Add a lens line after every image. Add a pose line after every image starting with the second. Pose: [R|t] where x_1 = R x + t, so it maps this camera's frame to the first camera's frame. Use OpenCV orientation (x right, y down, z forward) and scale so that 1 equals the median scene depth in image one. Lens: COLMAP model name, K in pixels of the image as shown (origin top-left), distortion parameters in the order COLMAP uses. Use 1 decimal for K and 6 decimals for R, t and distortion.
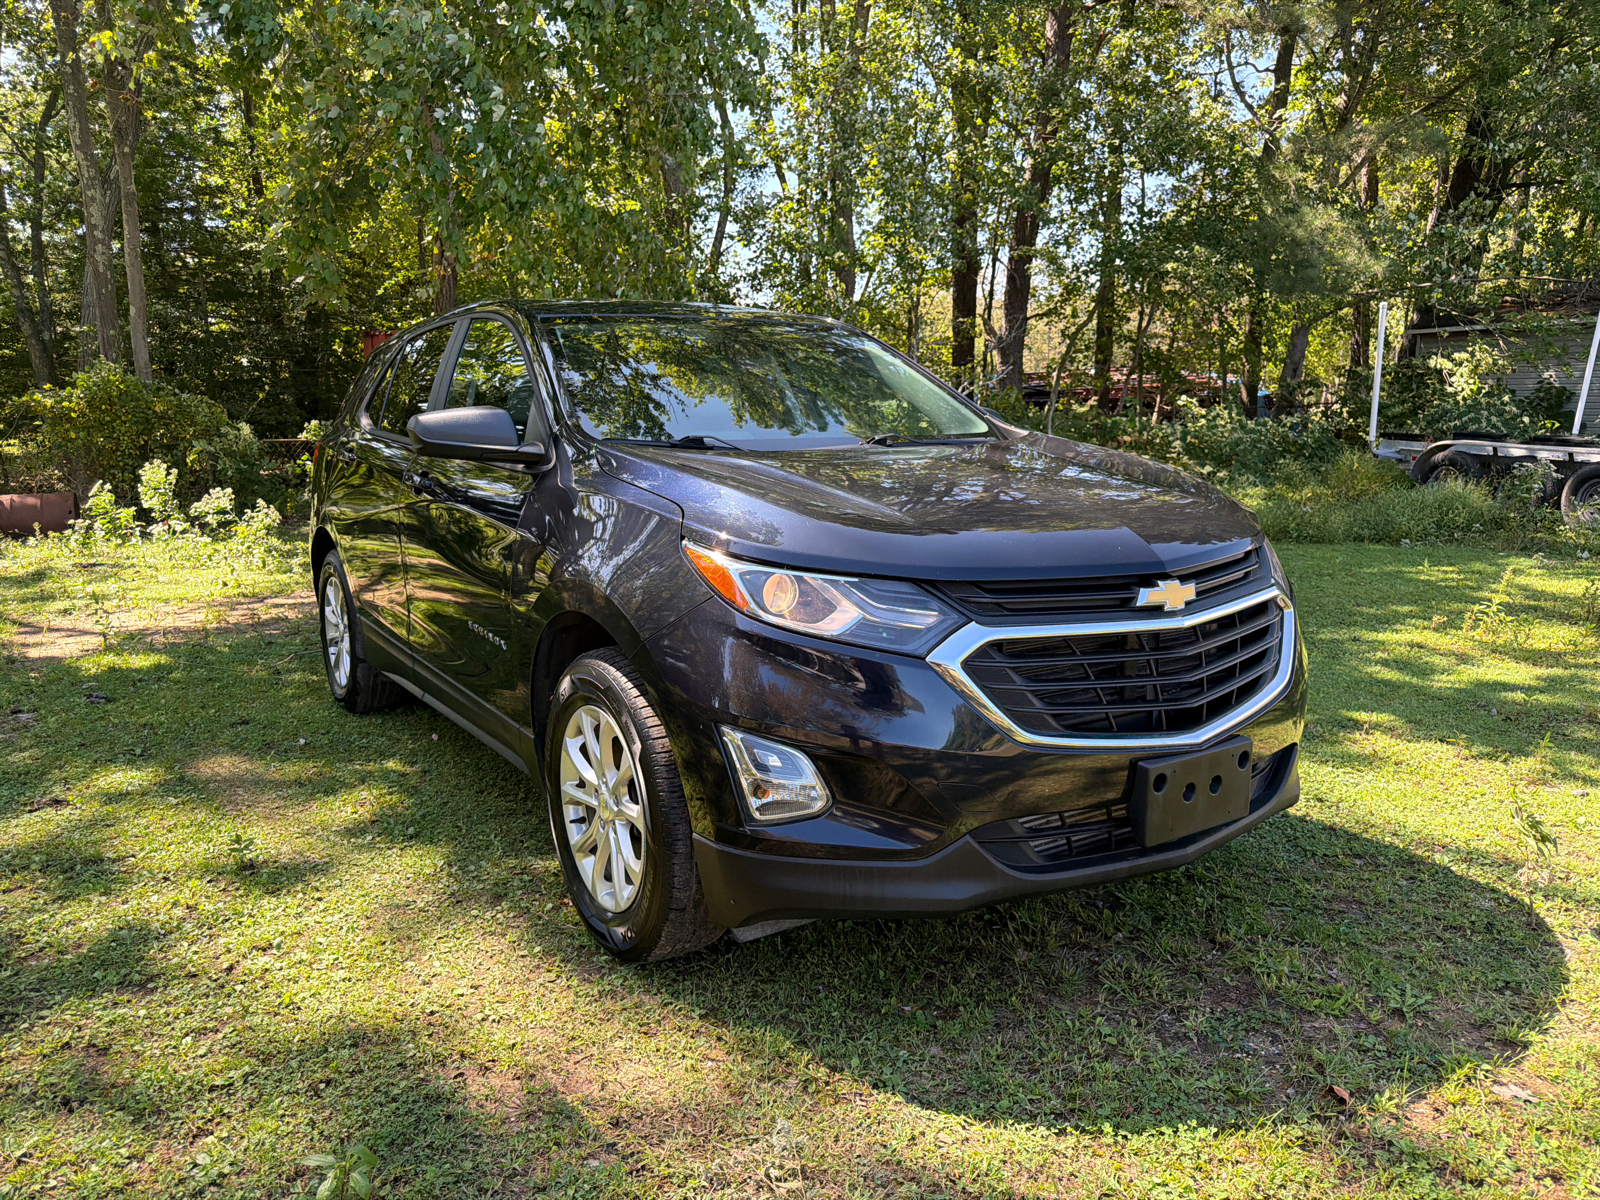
lens RADIAL K [[1126.6, 0, 800.0], [0, 1126.6, 600.0], [0, 0, 1]] dist [0.037193, -0.050793]
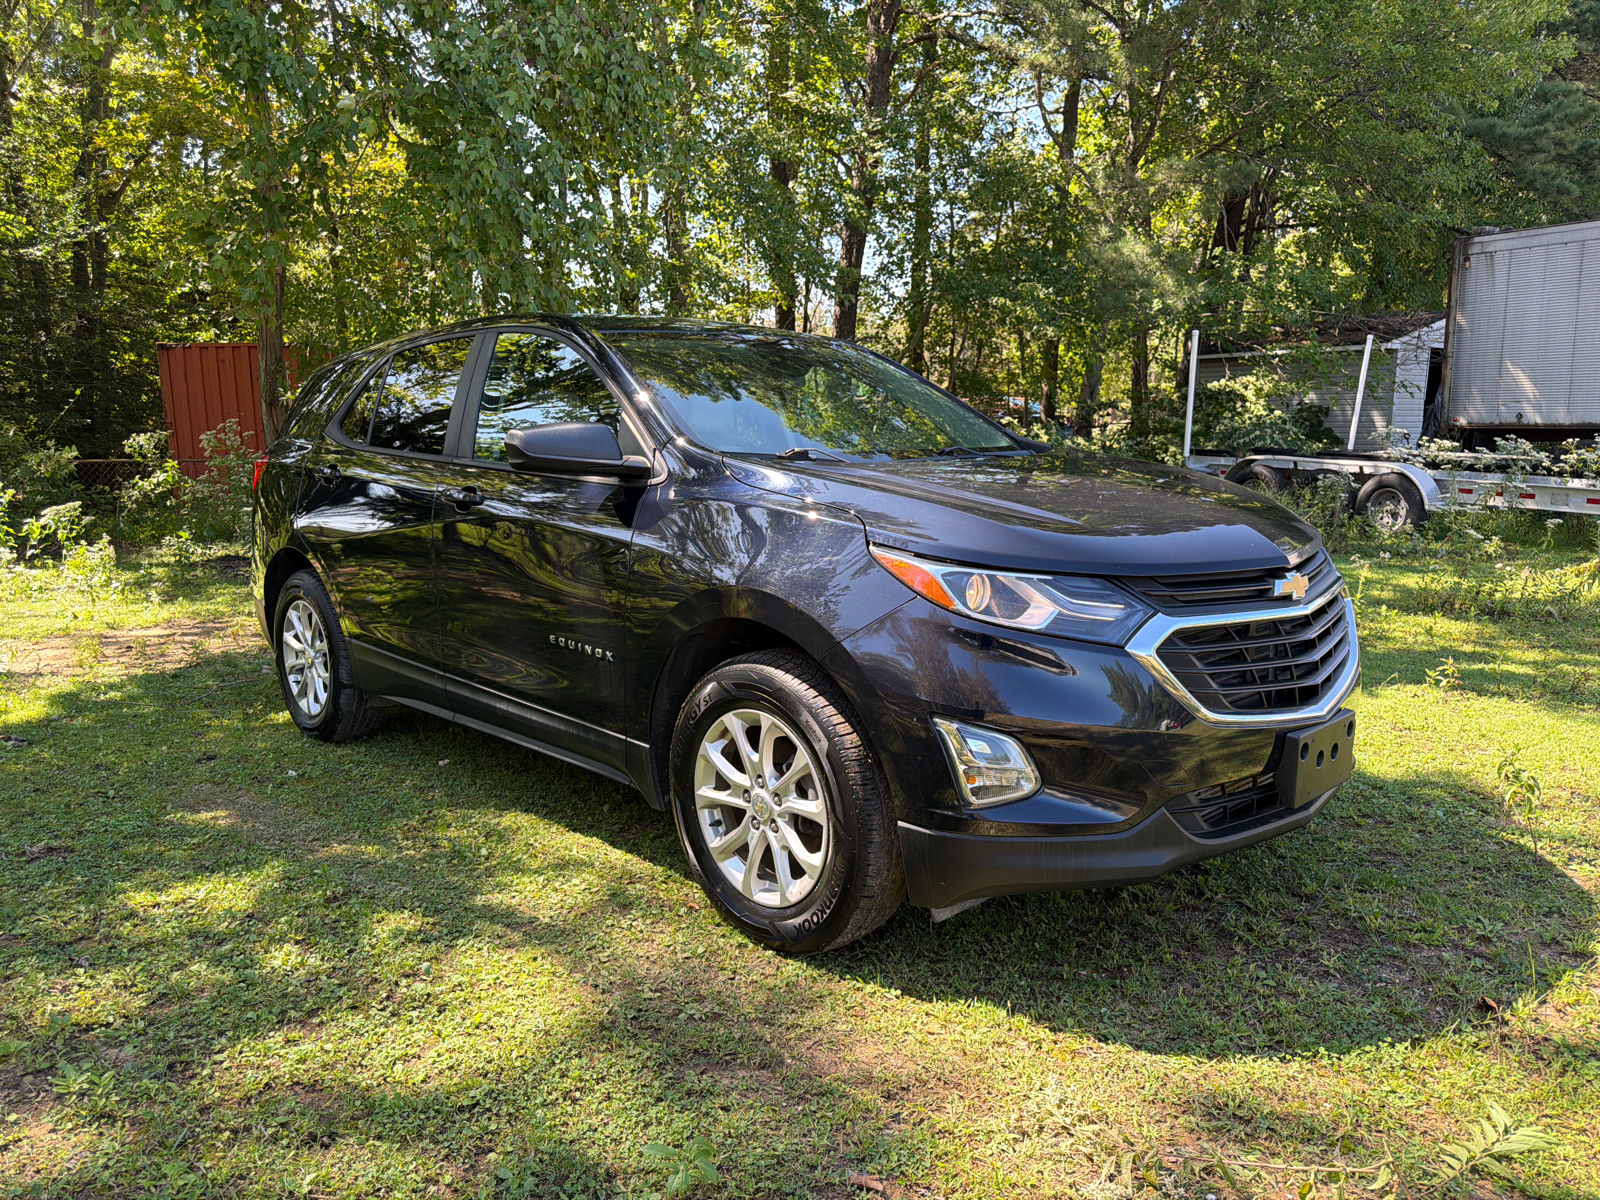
lens RADIAL K [[1126.6, 0, 800.0], [0, 1126.6, 600.0], [0, 0, 1]] dist [0.037193, -0.050793]
pose [[0.983334, -0.027182, 0.179764, -0.356901], [0.030102, 0.999455, -0.013536, 0.010237], [-0.179299, 0.018722, 0.983617, -0.026839]]
